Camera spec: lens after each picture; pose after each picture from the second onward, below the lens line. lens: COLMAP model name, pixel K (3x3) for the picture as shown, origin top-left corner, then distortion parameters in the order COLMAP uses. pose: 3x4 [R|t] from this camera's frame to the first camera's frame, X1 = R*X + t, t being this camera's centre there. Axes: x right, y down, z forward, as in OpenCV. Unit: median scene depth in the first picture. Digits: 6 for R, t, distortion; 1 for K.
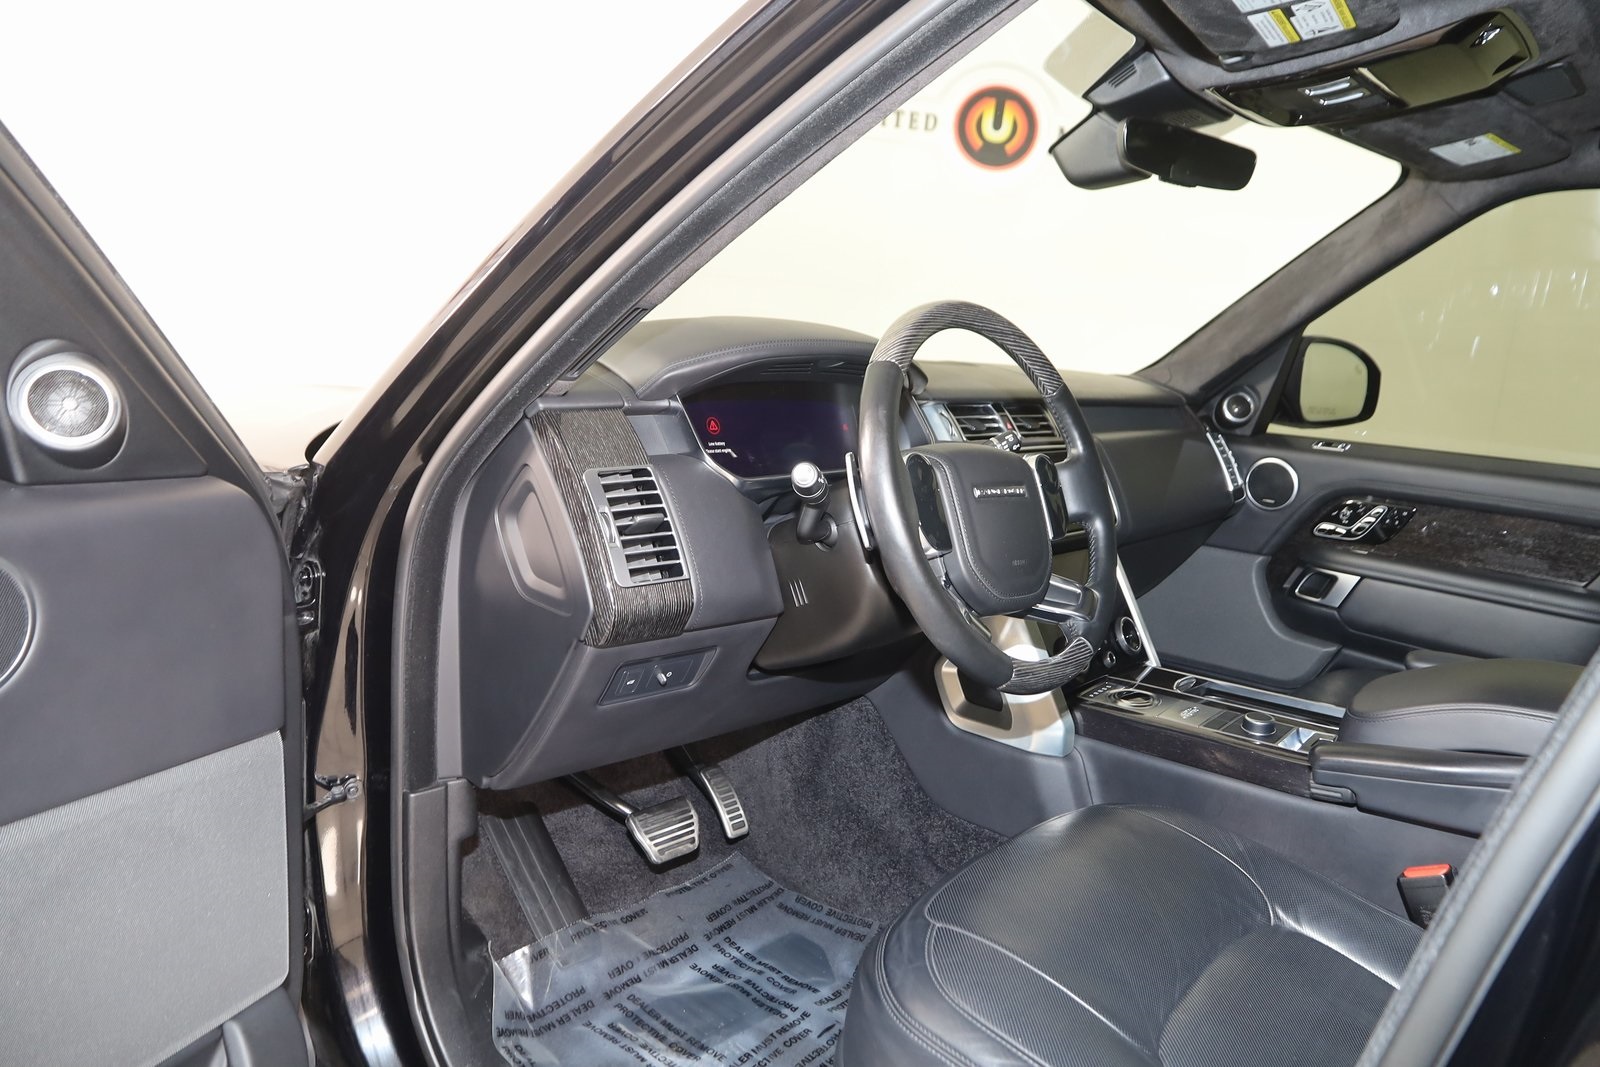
lens RADIAL K [[1107.9, 0, 806.1], [0, 1107.9, 531.3], [0, 0, 1]] dist [-0.114147, 0.074409]
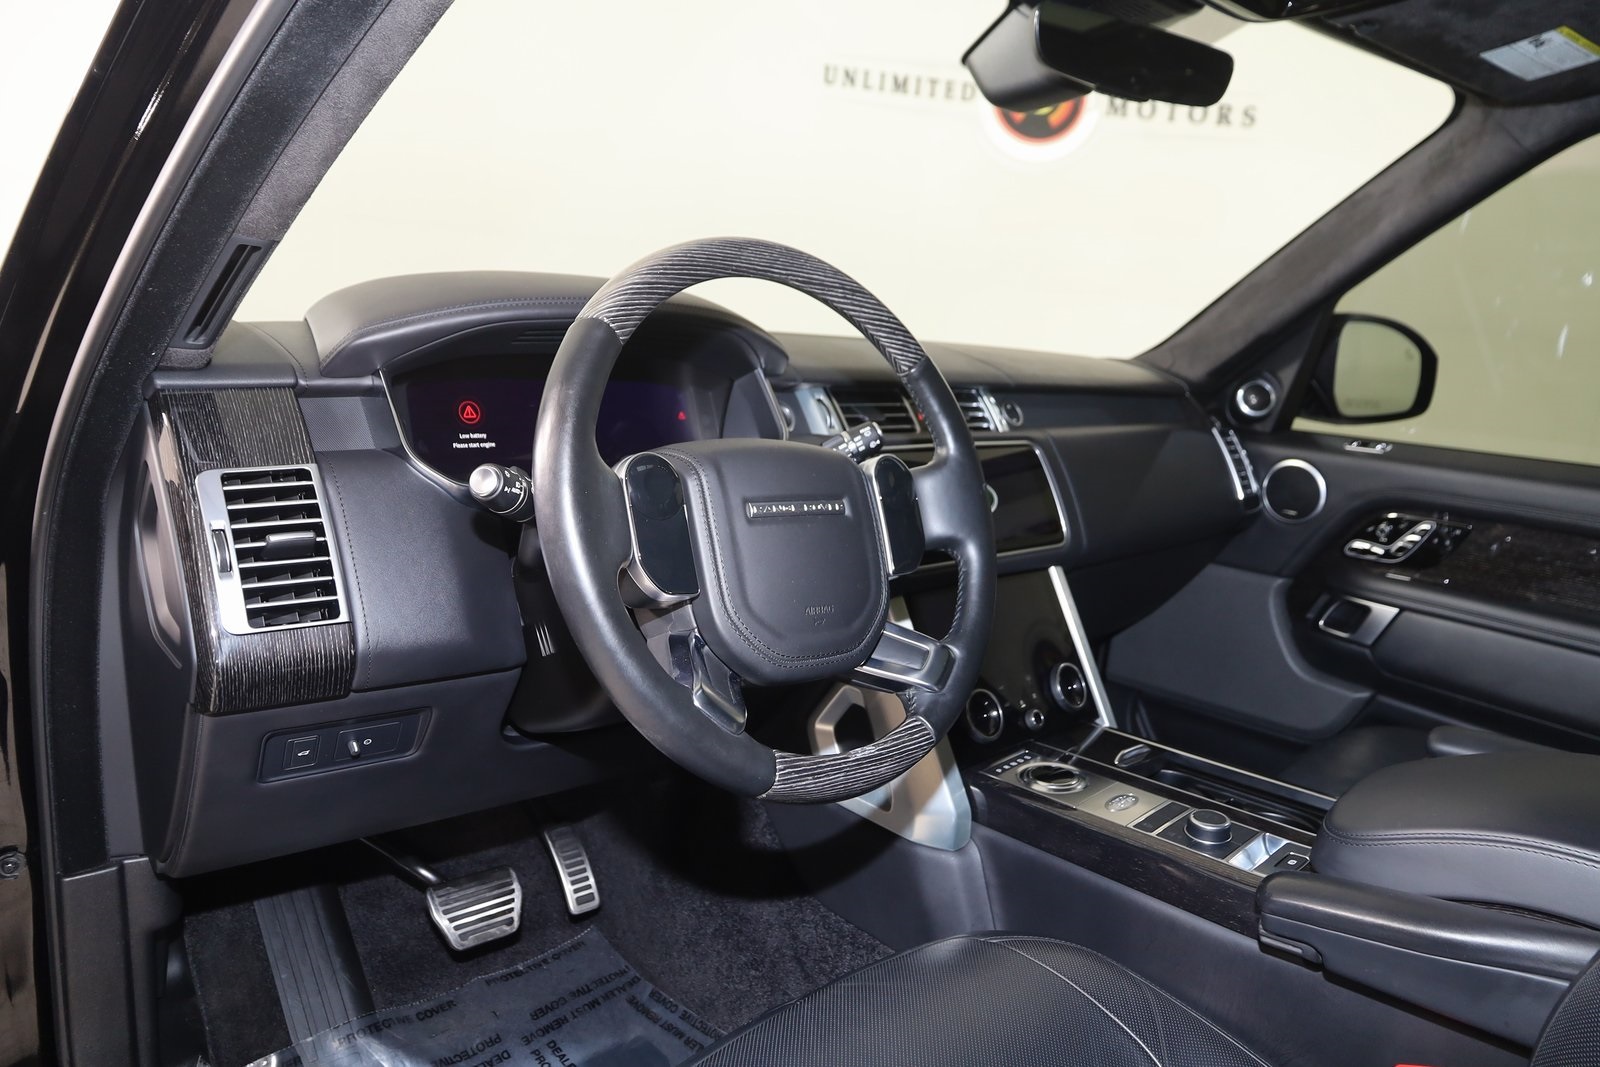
lens RADIAL K [[1107.9, 0, 797.6], [0, 1107.9, 517.1], [0, 0, 1]] dist [-0.114147, 0.074409]
pose [[0.996709, 0.019942, -0.078565, 0.173276], [-0.020158, 0.999795, -0.001947, -0.021648], [0.078510, 0.003524, 0.996907, 0.221665]]
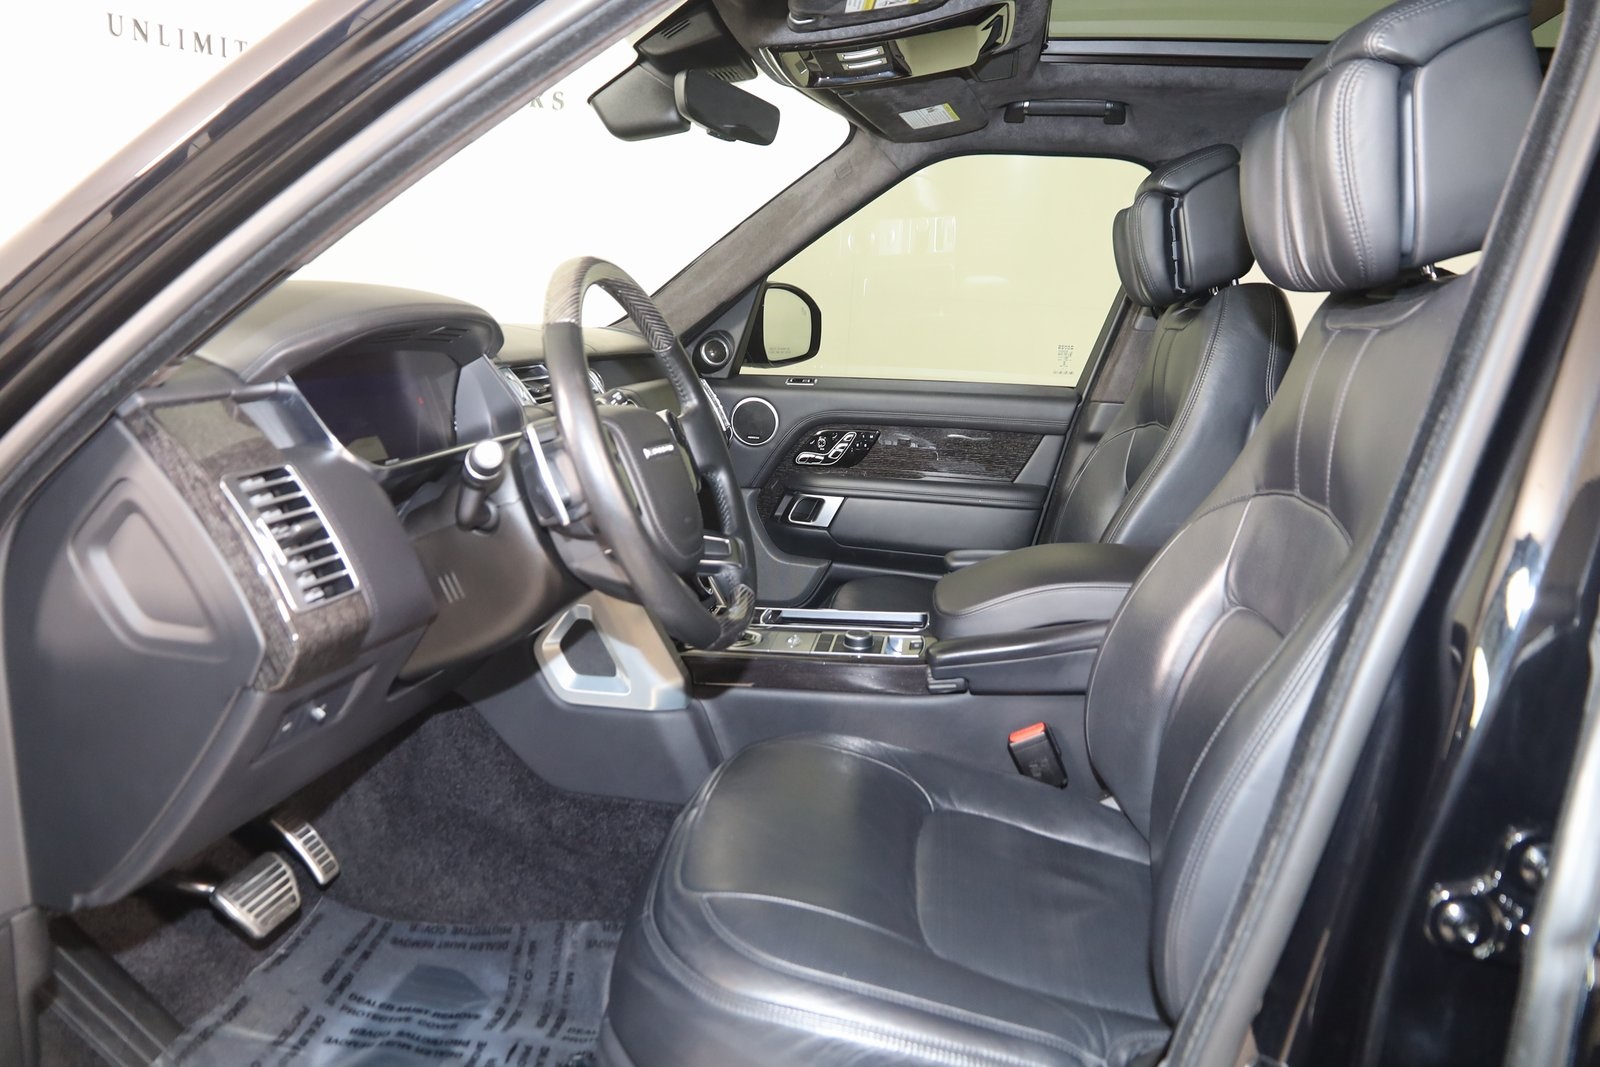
lens RADIAL K [[1107.9, 0, 804.8], [0, 1107.9, 523.3], [0, 0, 1]] dist [-0.114147, 0.074409]
pose [[0.832839, -0.135901, 0.536572, -0.187919], [0.118159, 0.990696, 0.067519, -0.017333], [-0.540756, 0.007168, 0.841149, 0.083470]]
